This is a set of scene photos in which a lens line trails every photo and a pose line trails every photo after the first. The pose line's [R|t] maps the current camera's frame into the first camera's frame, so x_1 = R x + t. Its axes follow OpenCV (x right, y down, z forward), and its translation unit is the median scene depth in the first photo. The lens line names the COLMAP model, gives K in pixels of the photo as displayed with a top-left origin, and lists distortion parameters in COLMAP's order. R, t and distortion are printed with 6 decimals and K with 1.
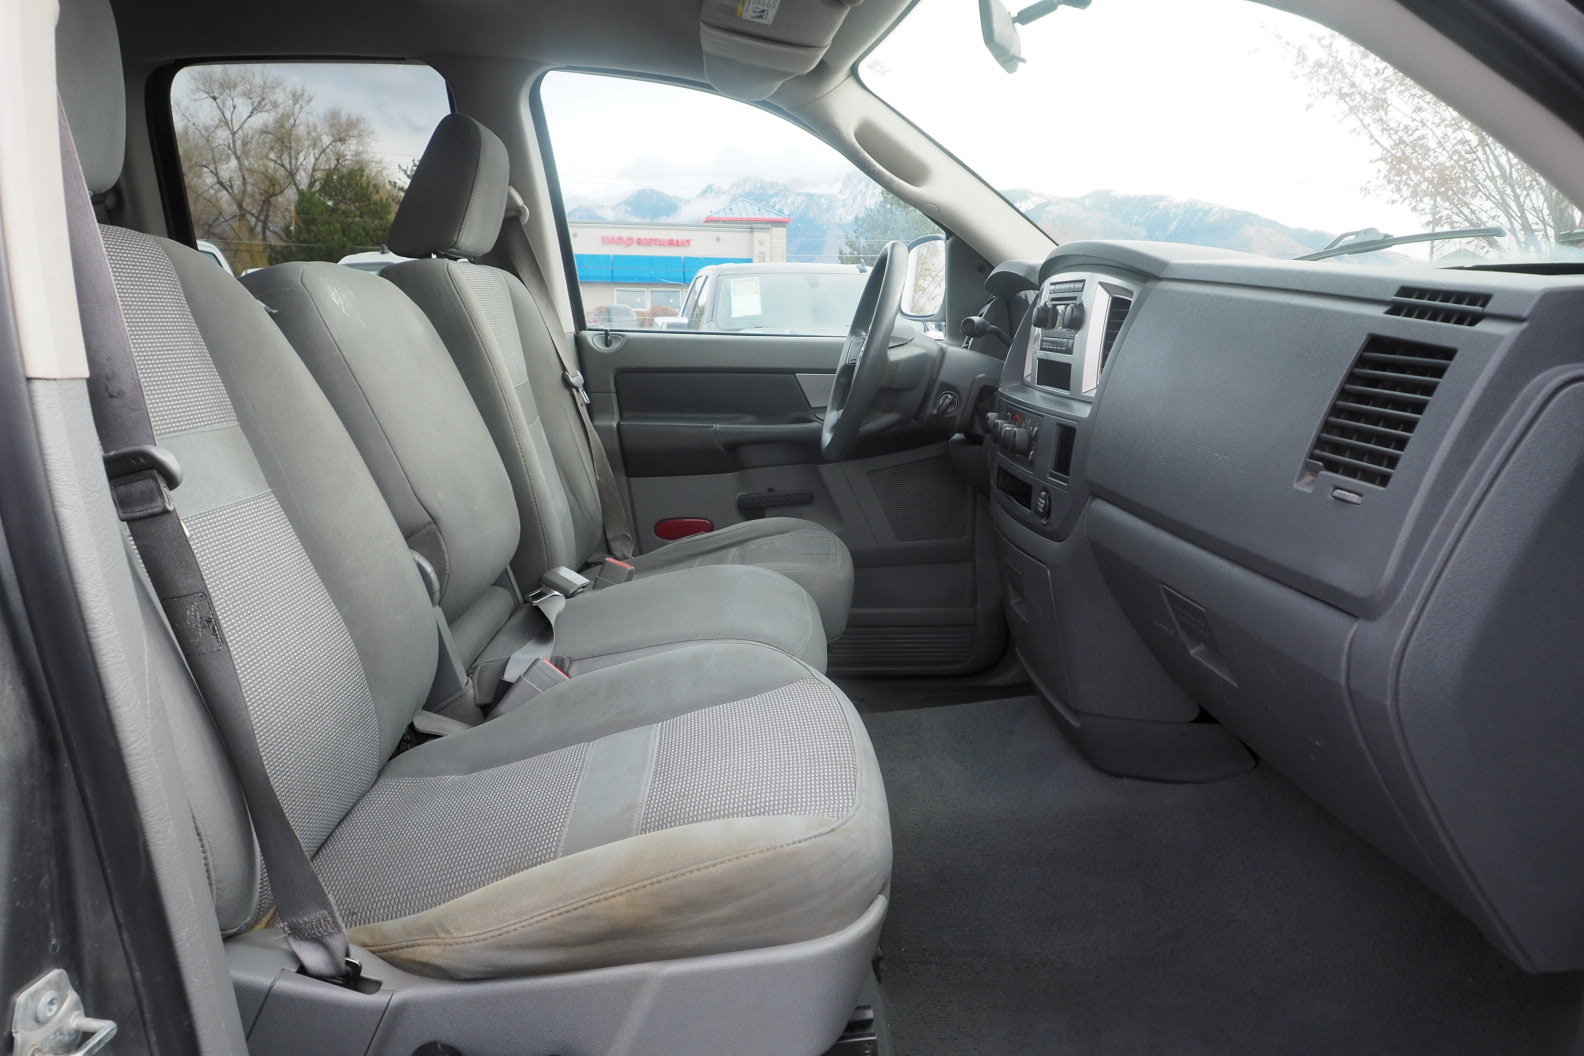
lens RADIAL K [[1104.9, 0, 792.4], [0, 1104.9, 547.7], [0, 0, 1]] dist [-0.038267, -0.004028]
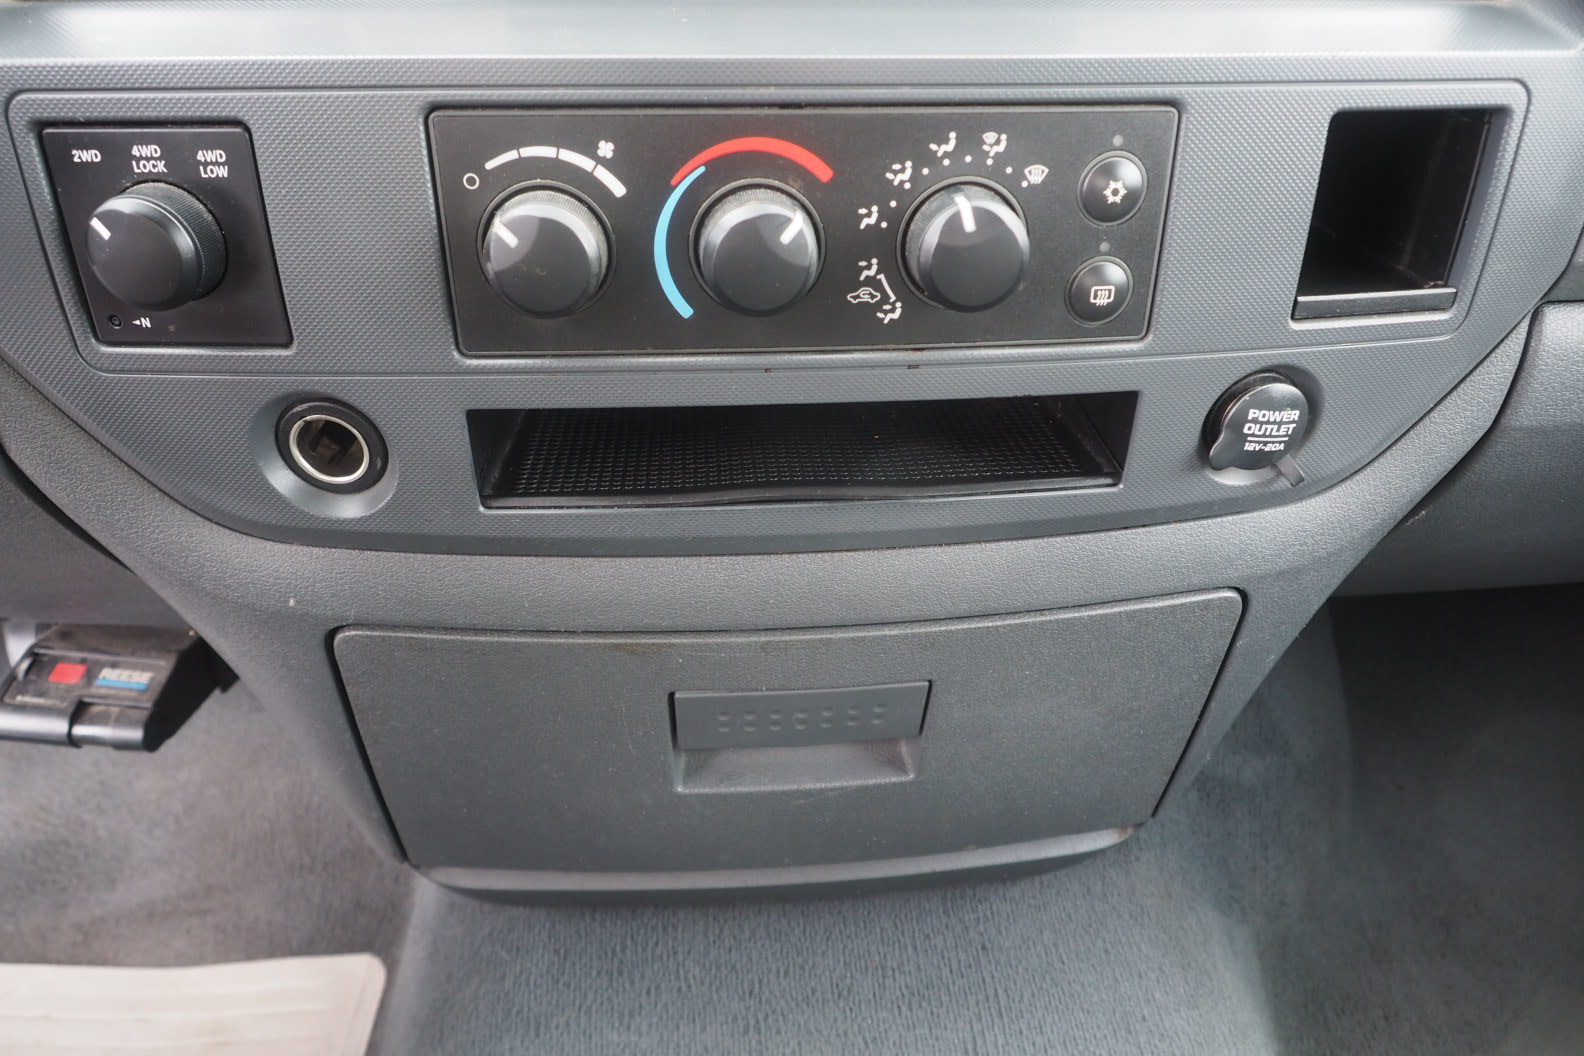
lens RADIAL K [[1125.9, 0, 792.0], [0, 1125.9, 528.0], [0, 0, 1]] dist [-0.035993, 0.000597]
pose [[-0.051544, -0.577810, 0.814542, -0.002777], [0.199026, 0.793322, 0.575352, -0.063827], [-0.978638, 0.191771, 0.074108, 0.345938]]
